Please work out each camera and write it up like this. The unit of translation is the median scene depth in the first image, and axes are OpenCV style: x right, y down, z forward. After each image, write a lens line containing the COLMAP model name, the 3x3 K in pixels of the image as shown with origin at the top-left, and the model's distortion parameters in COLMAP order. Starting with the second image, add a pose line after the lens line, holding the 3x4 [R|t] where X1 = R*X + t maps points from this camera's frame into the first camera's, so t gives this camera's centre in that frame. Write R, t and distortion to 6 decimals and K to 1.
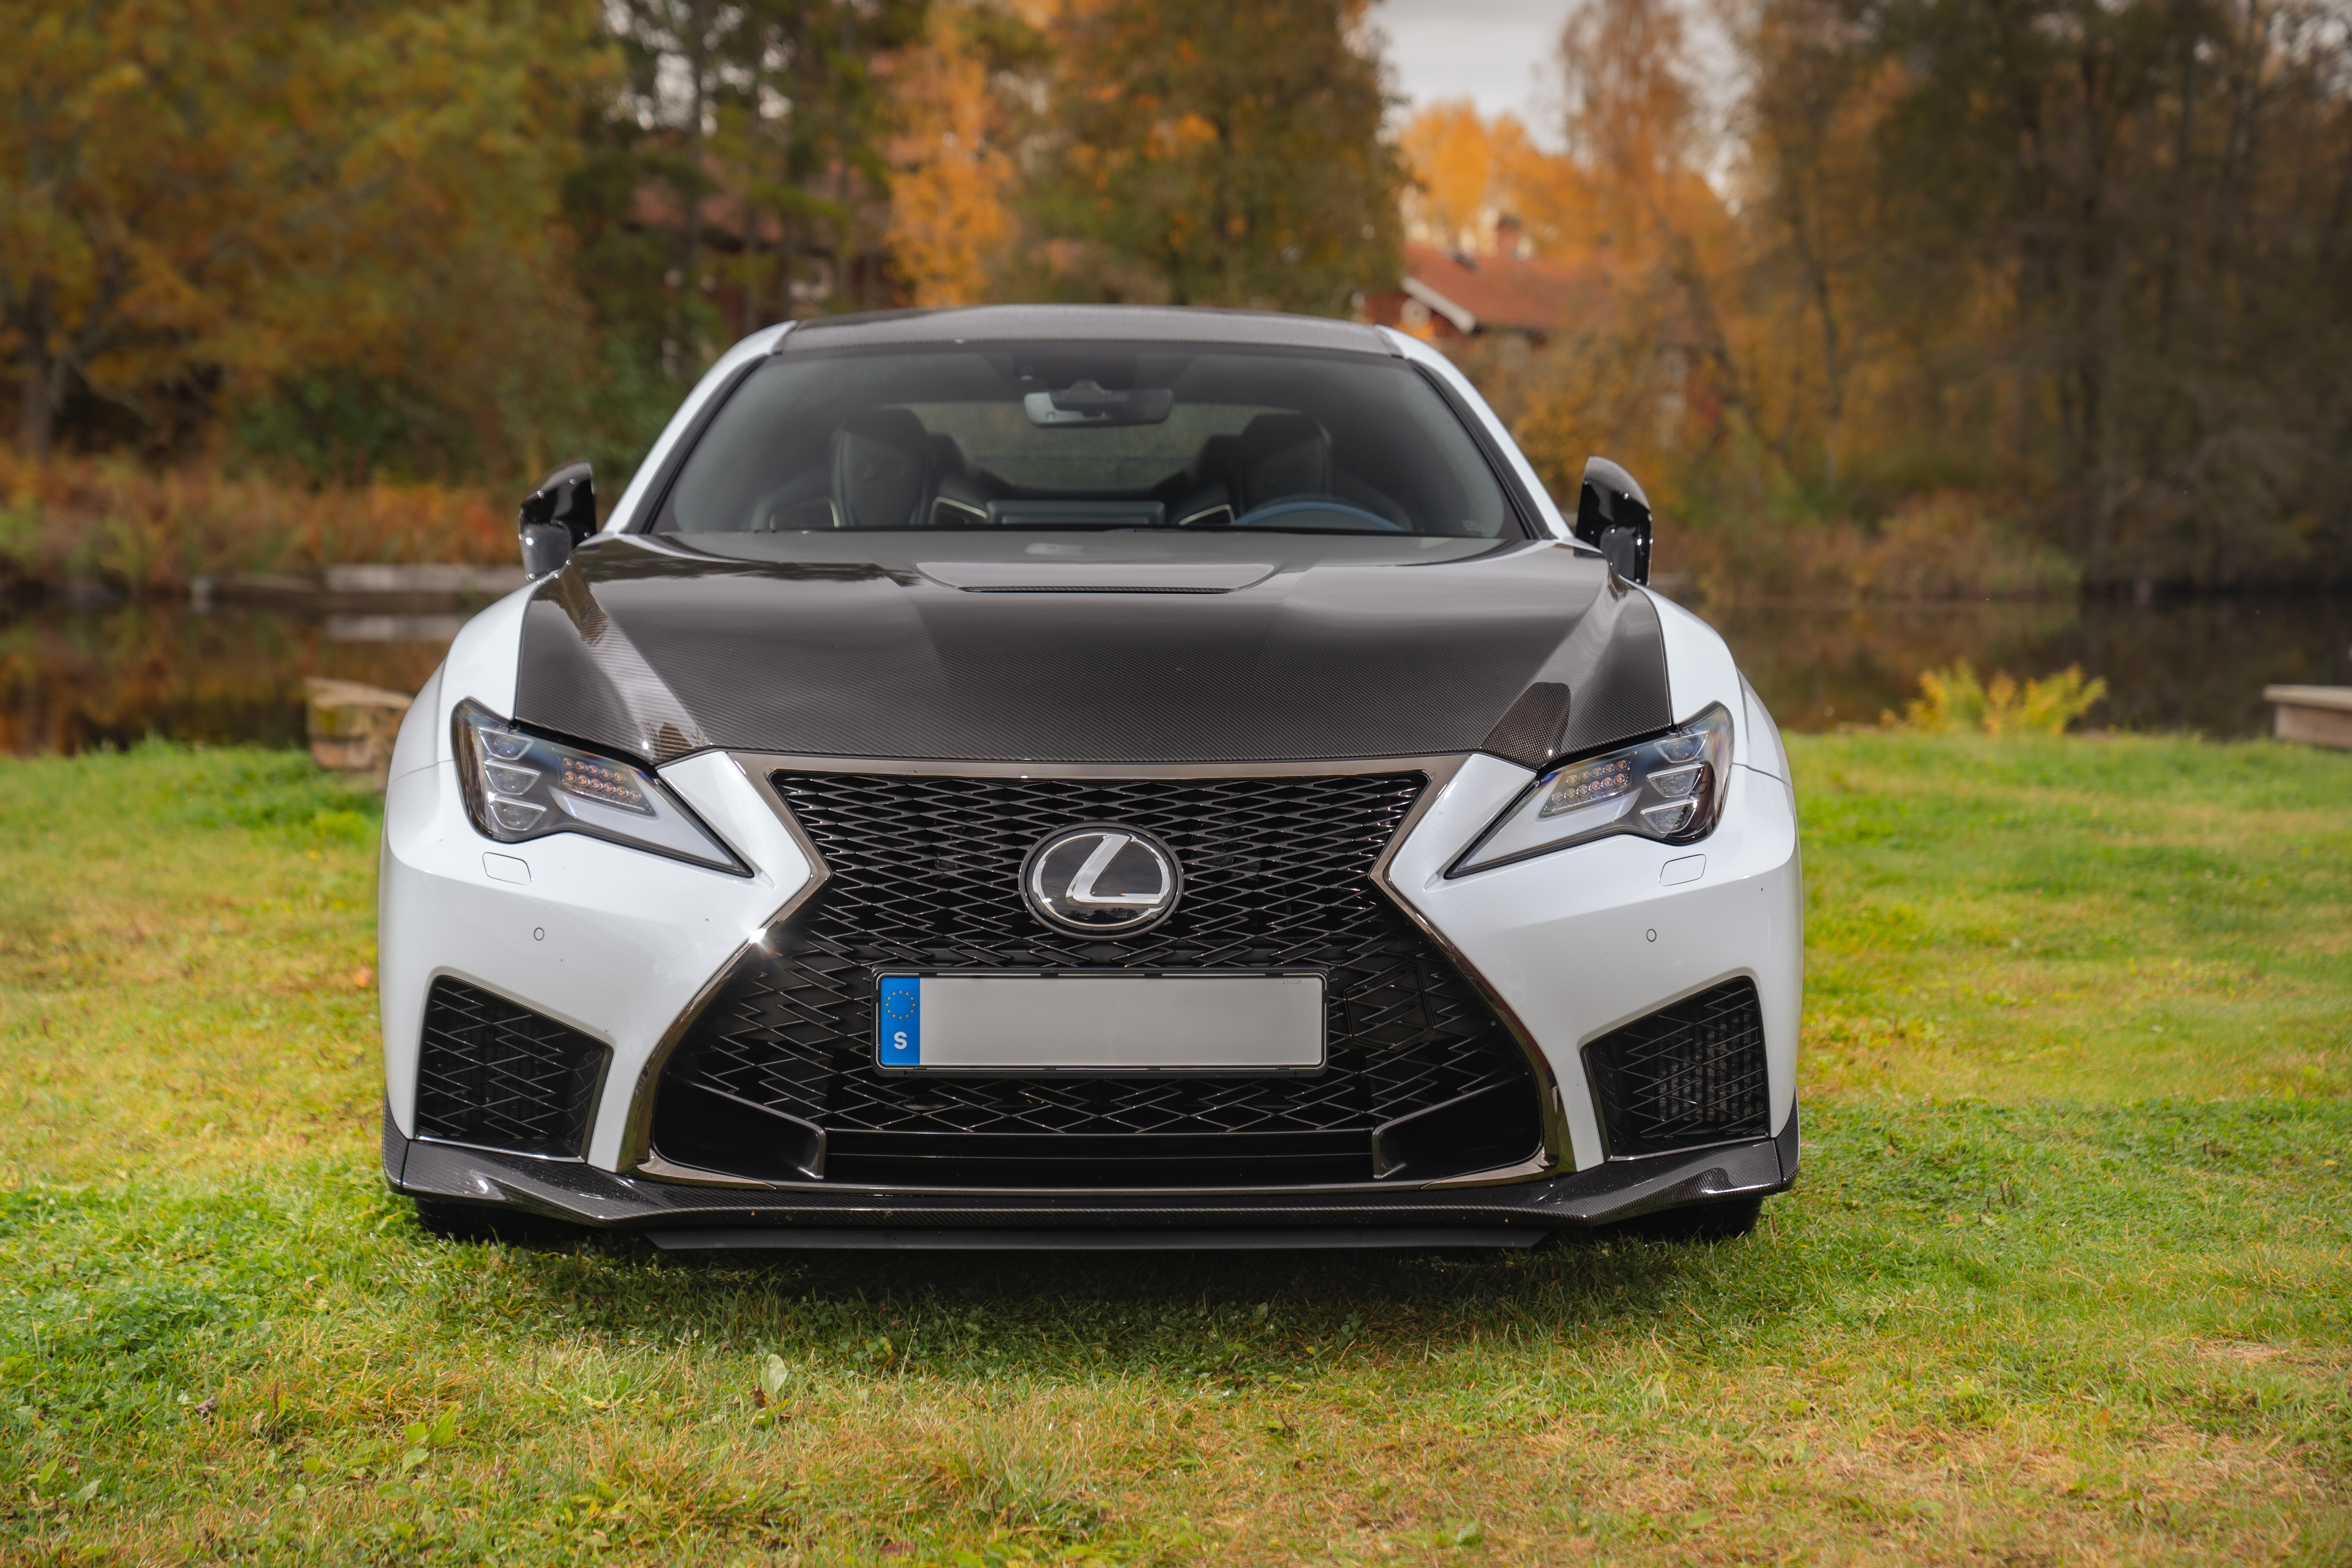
lens RADIAL K [[4011.6, 0, 1176.0], [0, 4011.6, 784.0], [0, 0, 1]] dist [0.320566, 0.093370]
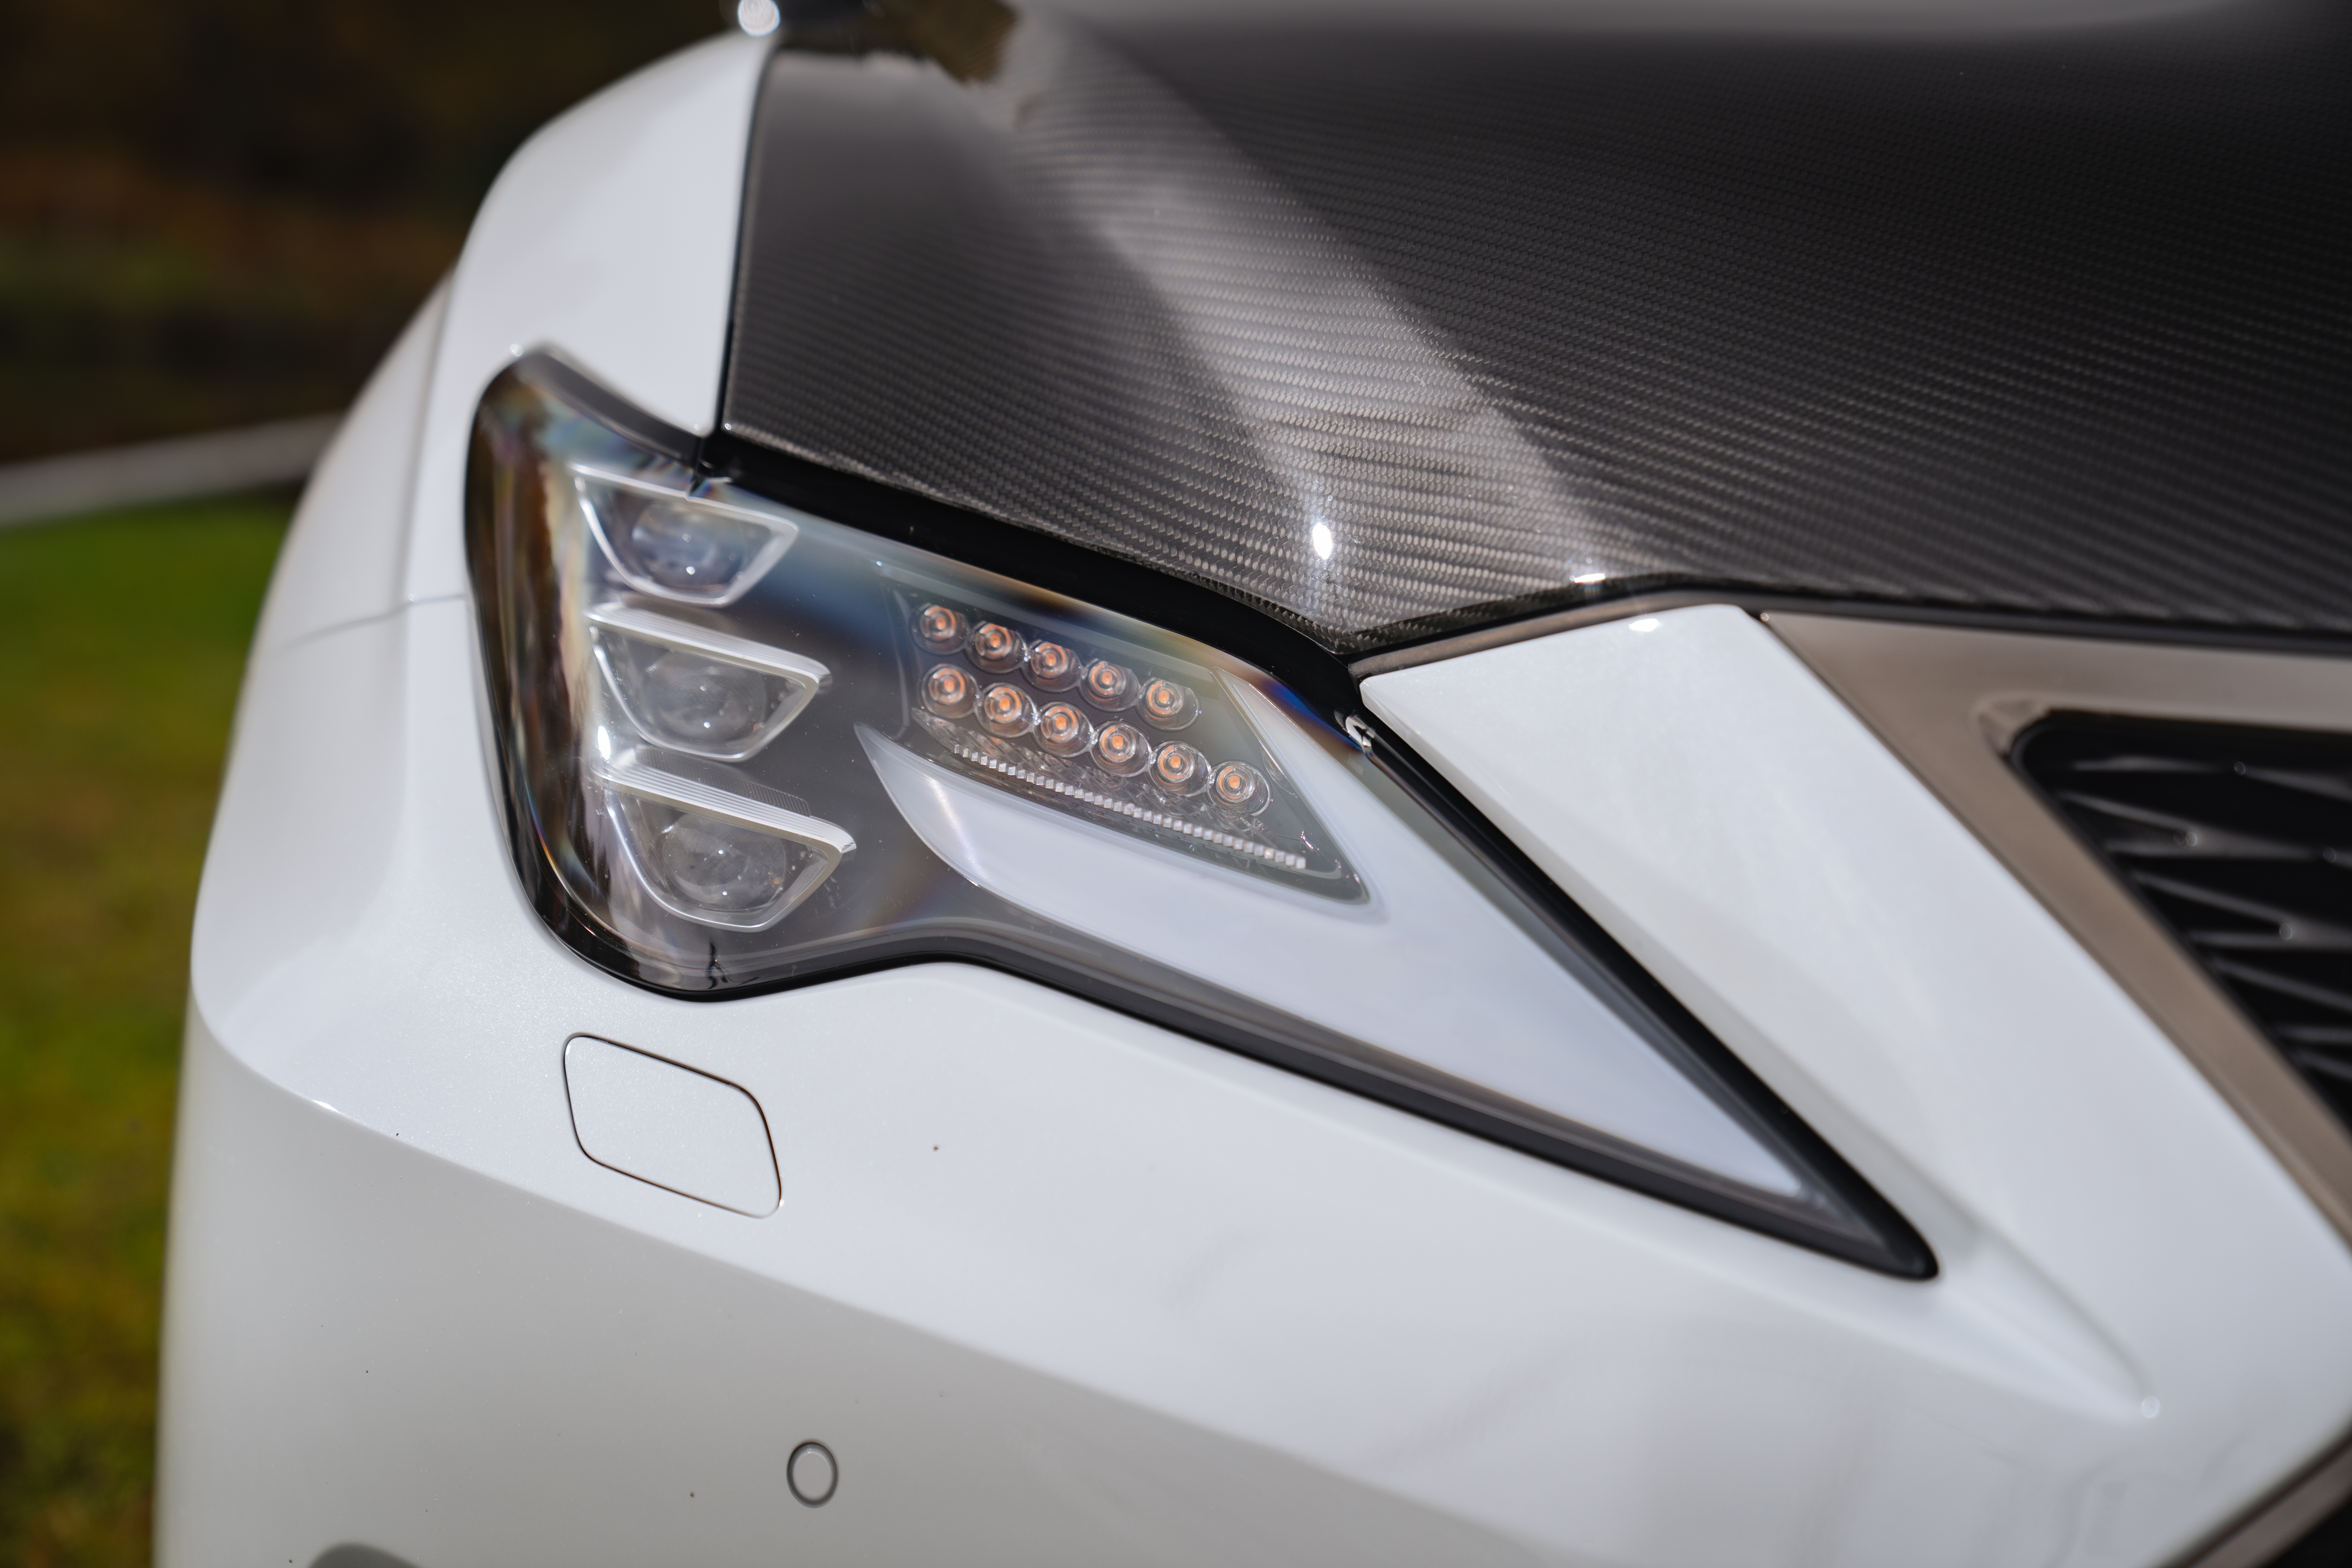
lens RADIAL K [[3938.2, 0, 1176.0], [0, 3938.2, 784.0], [0, 0, 1]] dist [0.242000, 0.263779]
pose [[0.998431, 0.030217, -0.047146, -0.130287], [-0.027551, 0.998039, 0.056203, -0.009674], [0.048752, -0.054816, 0.997306, 0.800292]]
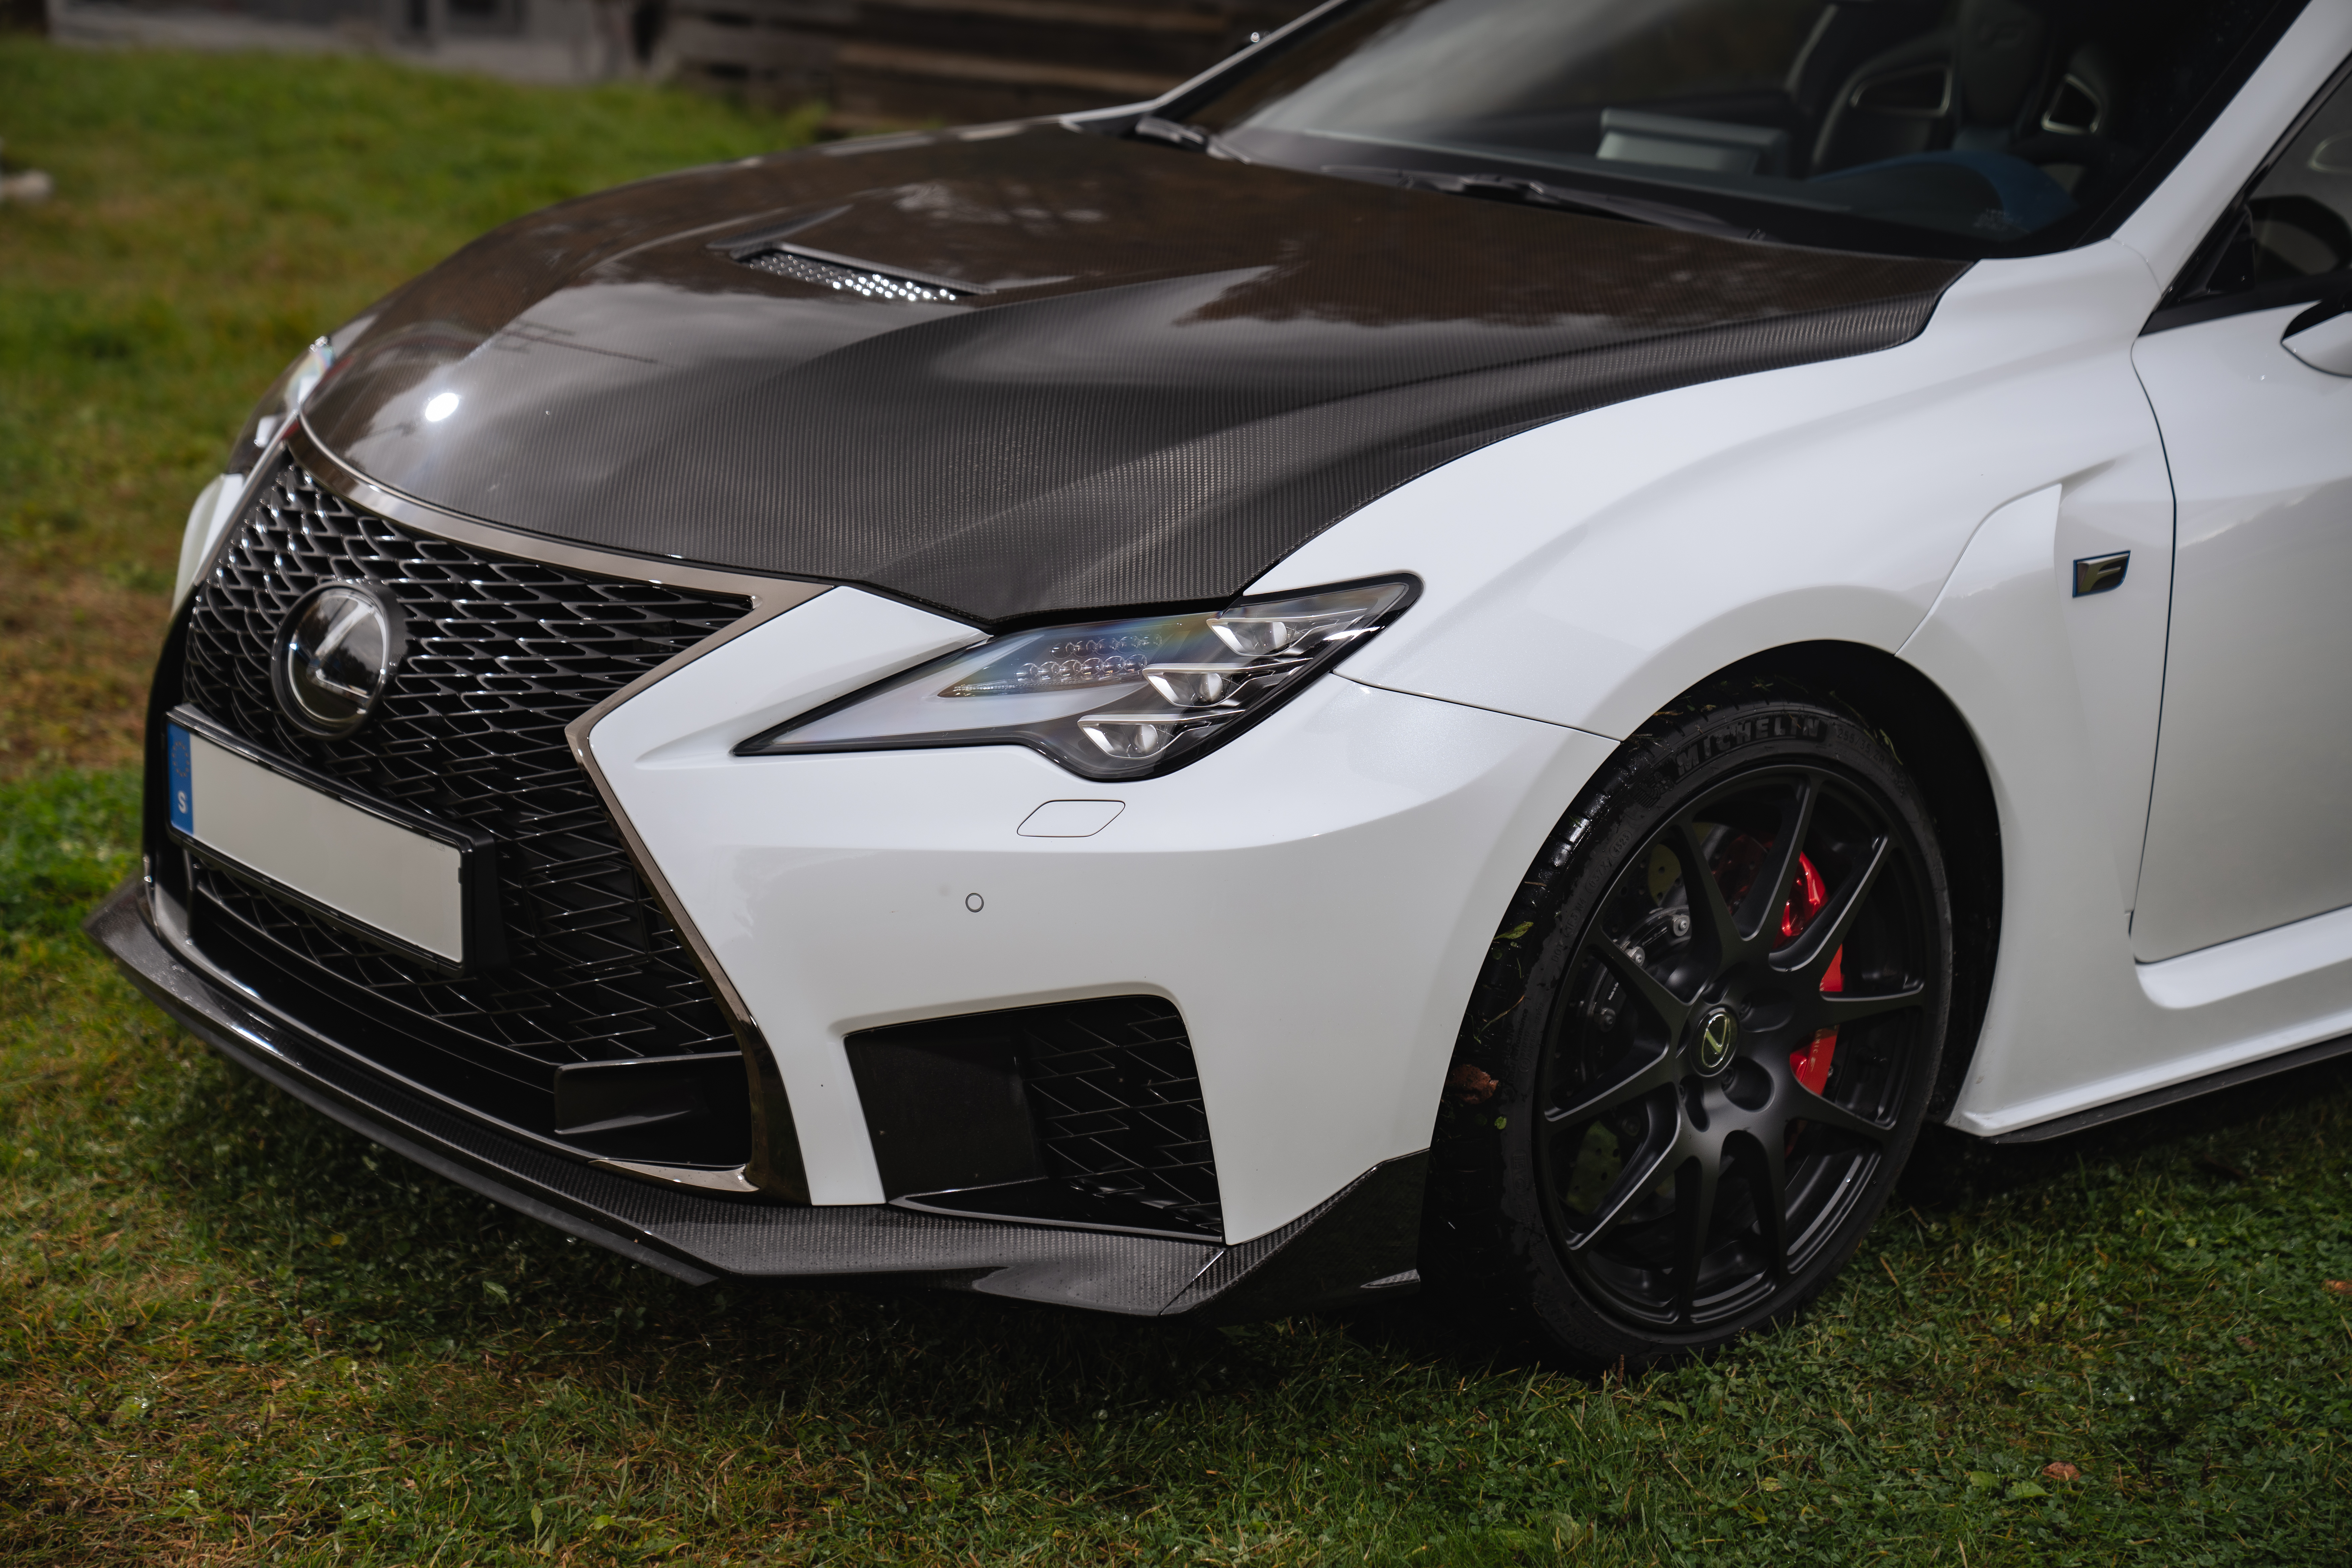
lens RADIAL K [[3938.2, 0, 1176.0], [0, 3938.2, 784.0], [0, 0, 1]] dist [0.242000, 0.263779]
pose [[0.633160, 0.224874, -0.740635, 0.622560], [-0.106194, 0.973056, 0.204659, -0.119739], [0.766702, -0.050931, 0.639980, 0.610994]]
